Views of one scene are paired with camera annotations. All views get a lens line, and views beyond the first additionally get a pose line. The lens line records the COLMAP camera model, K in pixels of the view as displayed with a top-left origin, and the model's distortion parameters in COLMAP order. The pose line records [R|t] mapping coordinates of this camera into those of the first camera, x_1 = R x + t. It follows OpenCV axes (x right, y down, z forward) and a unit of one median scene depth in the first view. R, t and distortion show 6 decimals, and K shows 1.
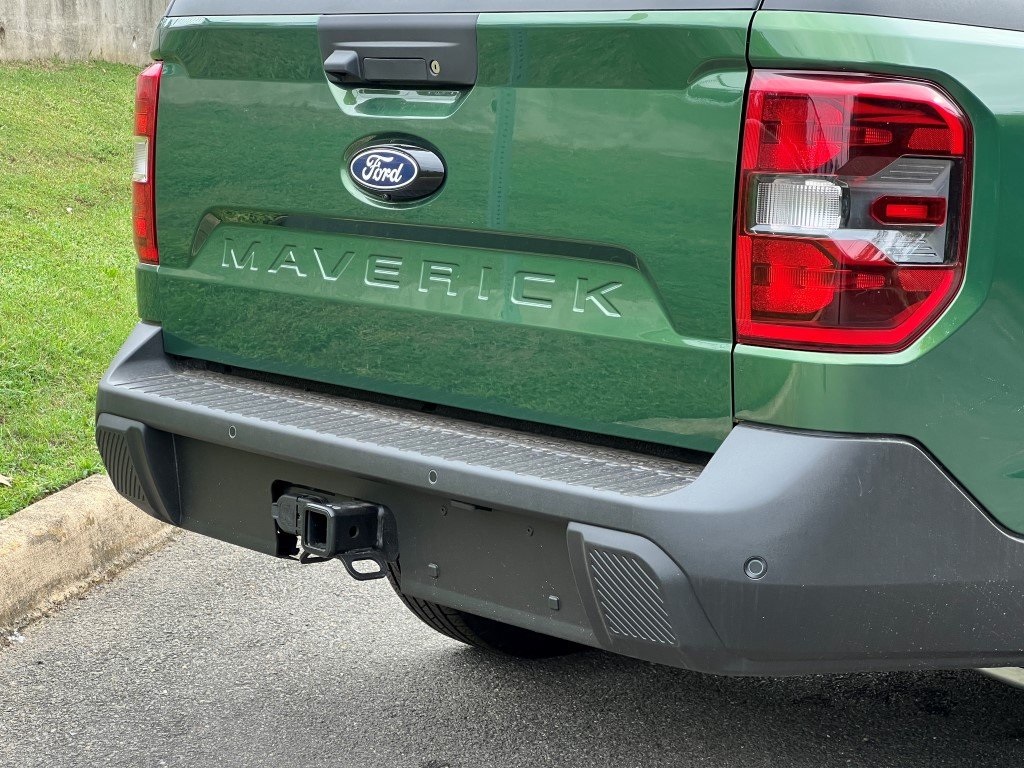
lens RADIAL K [[2296.5, 0, 512.0], [0, 2296.5, 384.0], [0, 0, 1]] dist [-0.172130, 7.606224]
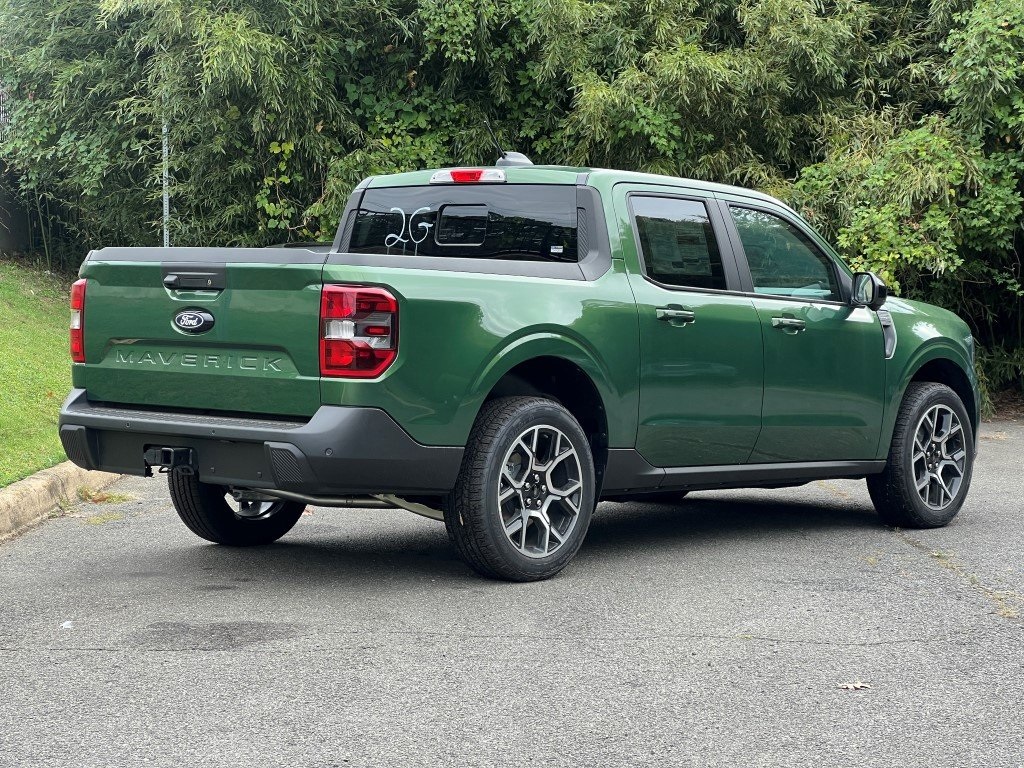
lens RADIAL K [[2296.5, 0, 512.0], [0, 2296.5, 384.0], [0, 0, 1]] dist [-0.172130, 7.606224]
pose [[0.989004, -0.019865, 0.146549, -0.079918], [0.030469, 0.997048, -0.070476, 0.182114], [-0.144716, 0.074166, 0.986690, -1.703623]]
